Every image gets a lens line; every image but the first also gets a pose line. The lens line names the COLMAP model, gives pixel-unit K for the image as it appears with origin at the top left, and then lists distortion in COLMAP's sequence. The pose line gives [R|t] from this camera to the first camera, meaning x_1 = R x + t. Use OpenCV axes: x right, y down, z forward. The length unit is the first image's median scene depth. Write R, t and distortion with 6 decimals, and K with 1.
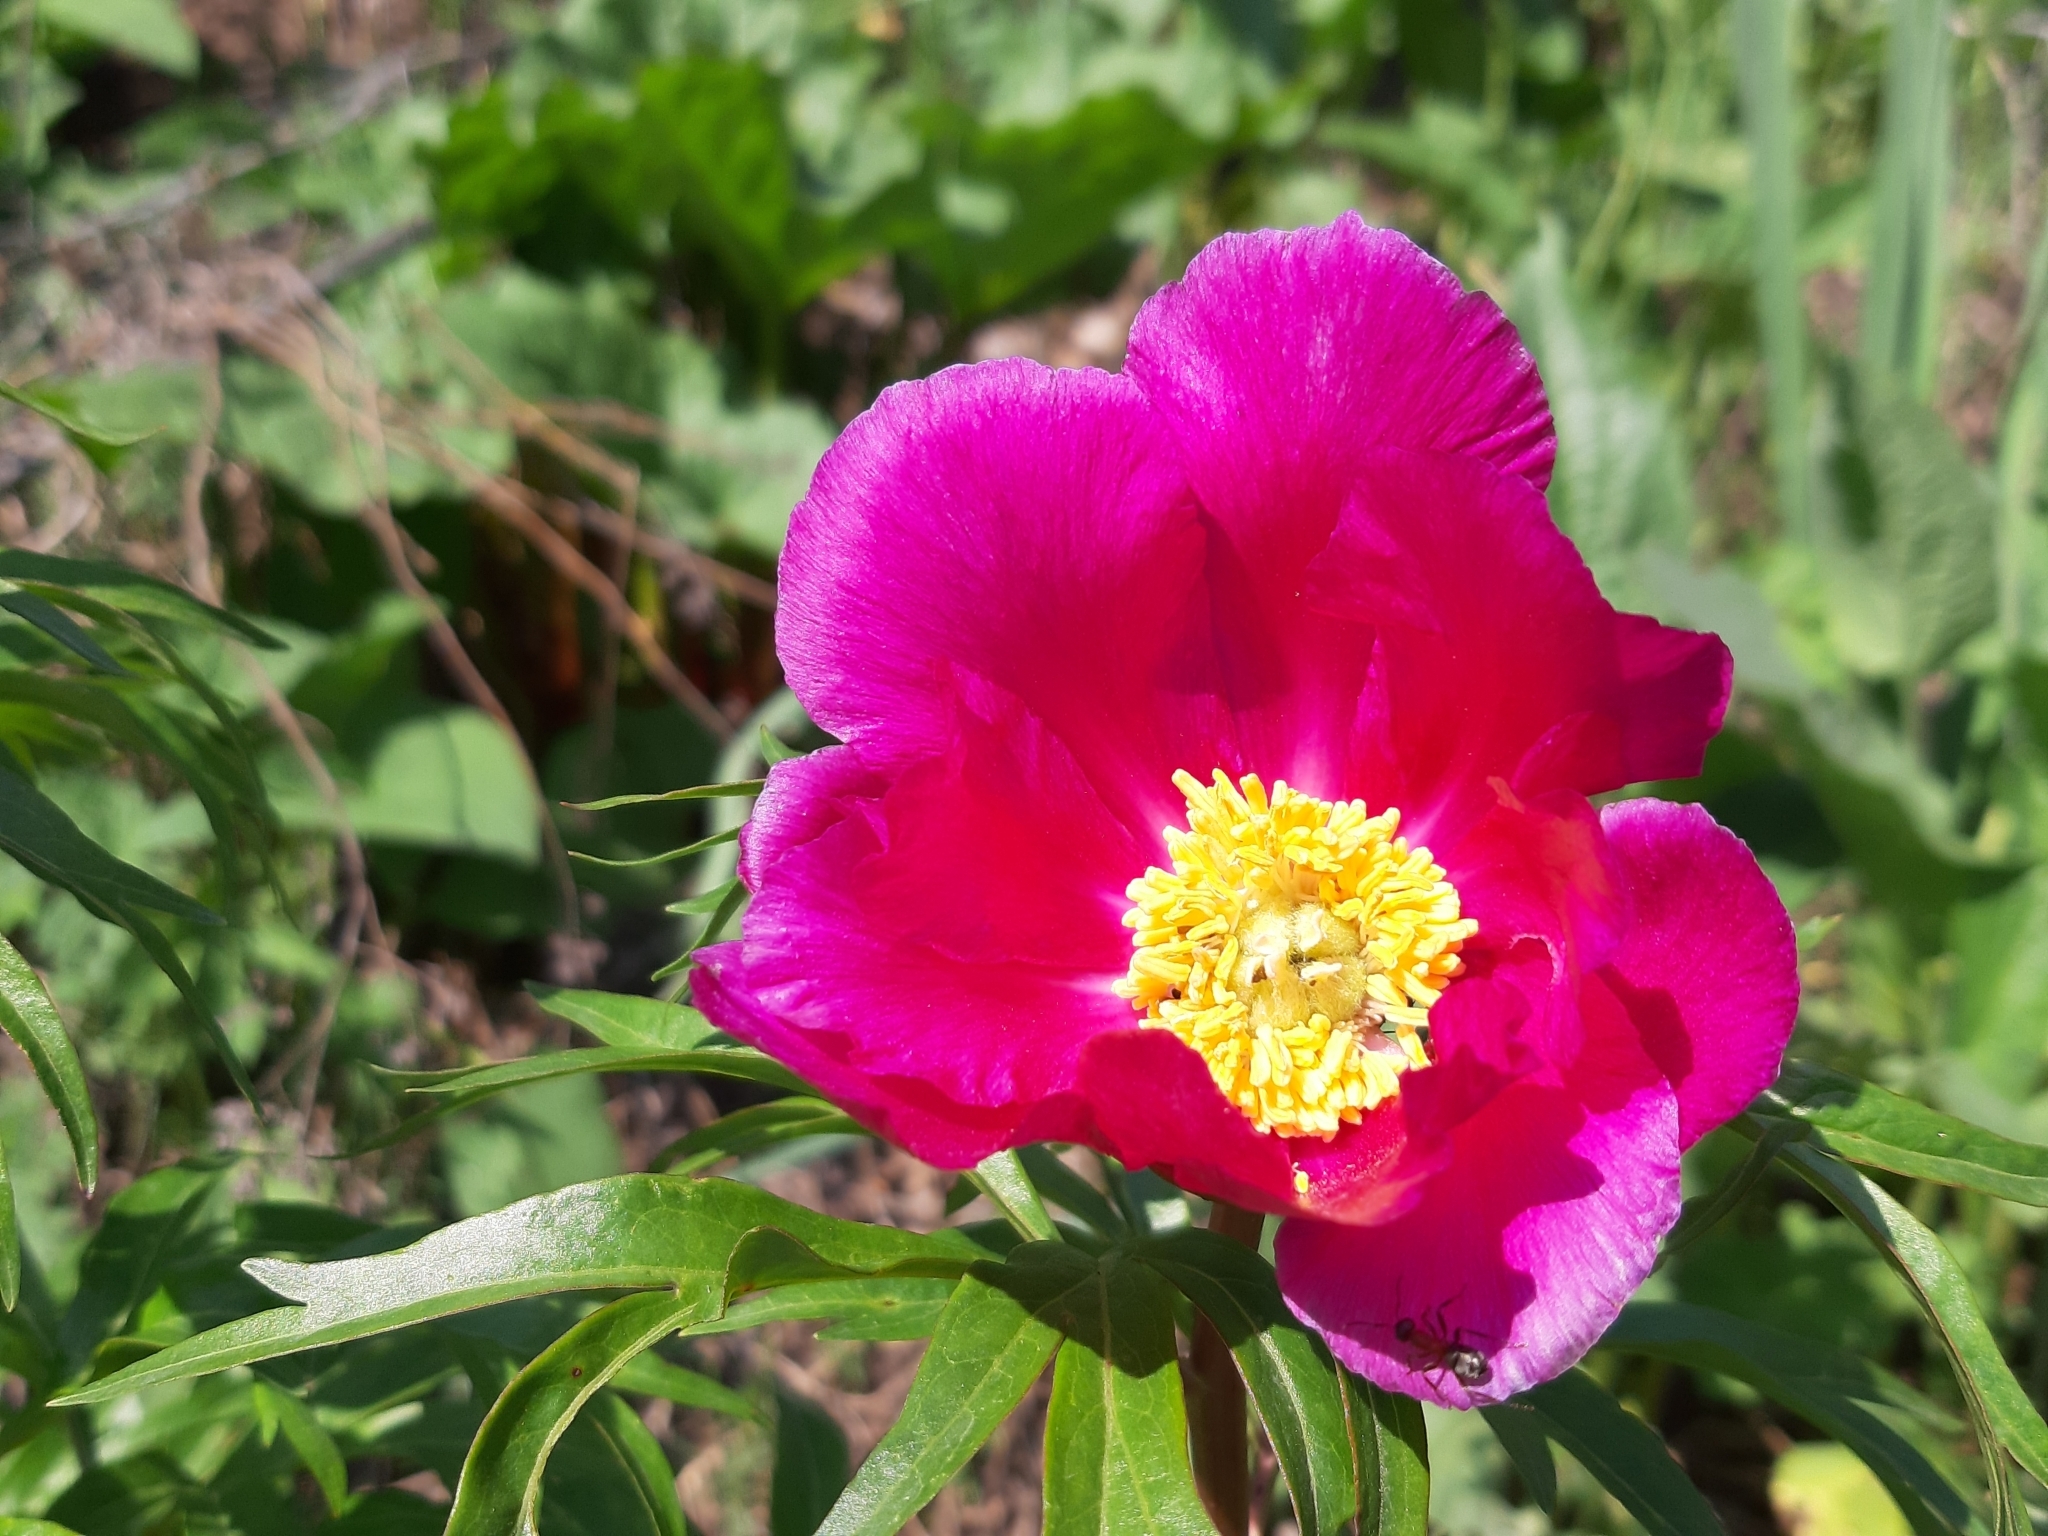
lens RADIAL K [[2218.1, 0, 1024.0], [0, 2218.1, 768.0], [0, 0, 1]] dist [0.159009, -0.515283]
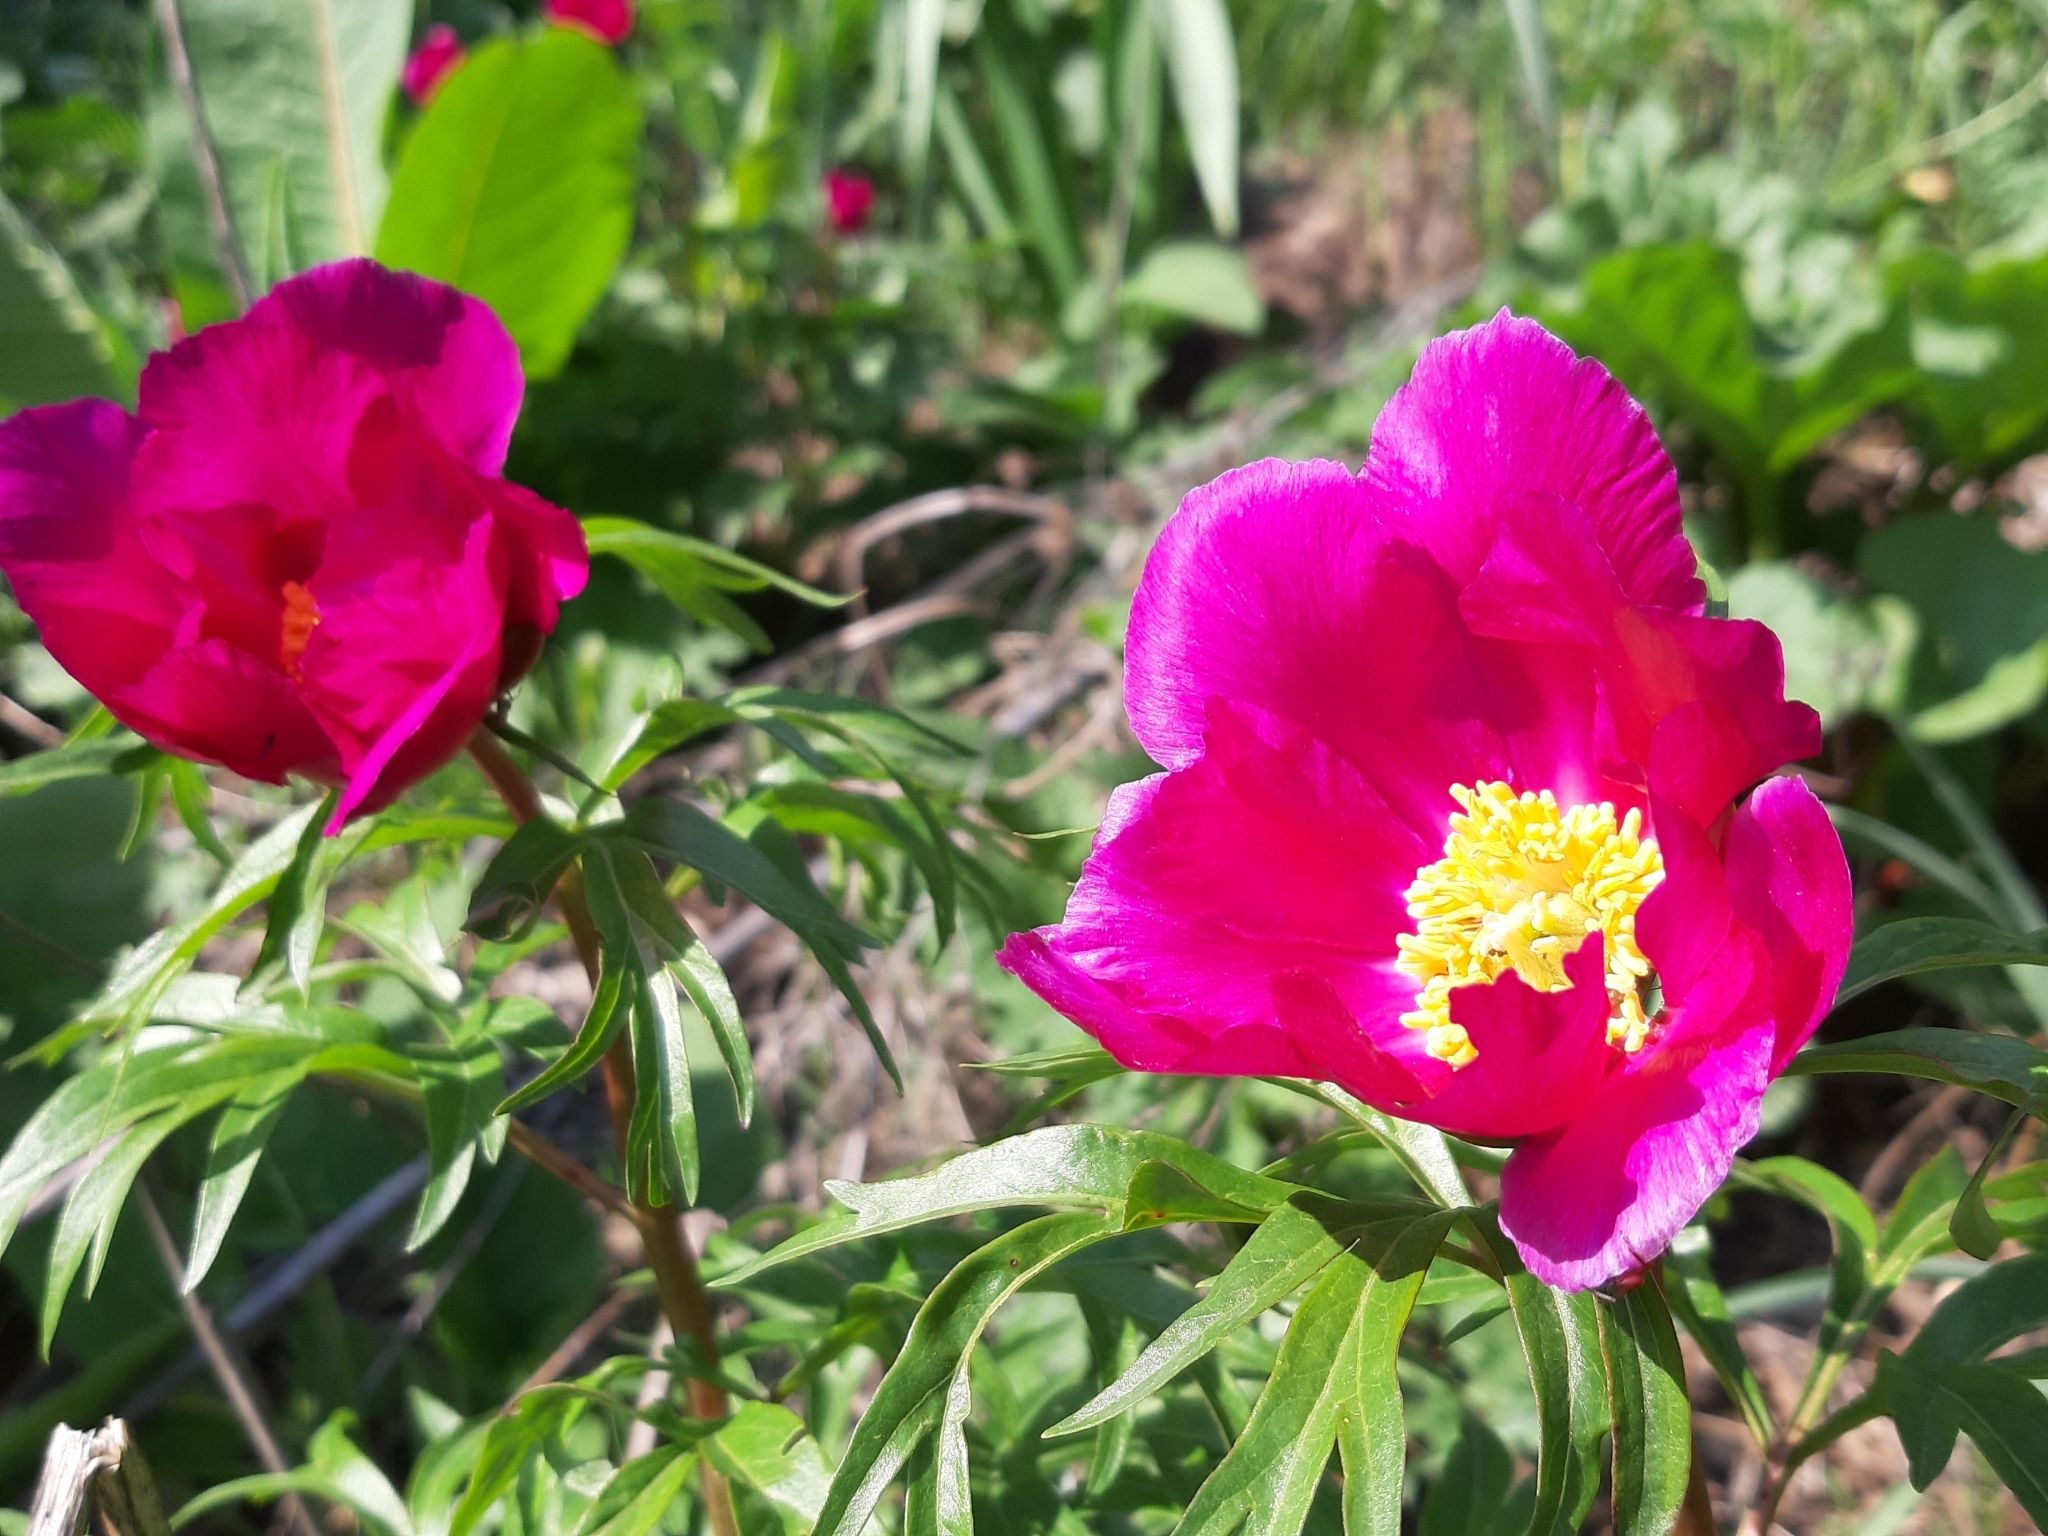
lens RADIAL K [[2114.0, 0, 1021.7], [0, 2114.0, 780.0], [0, 0, 1]] dist [0.144018, -0.400785]
pose [[0.890617, -0.045662, -0.452455, 0.402321], [0.011396, 0.996875, -0.078173, 0.090196], [0.454611, 0.064466, 0.888354, -0.127541]]
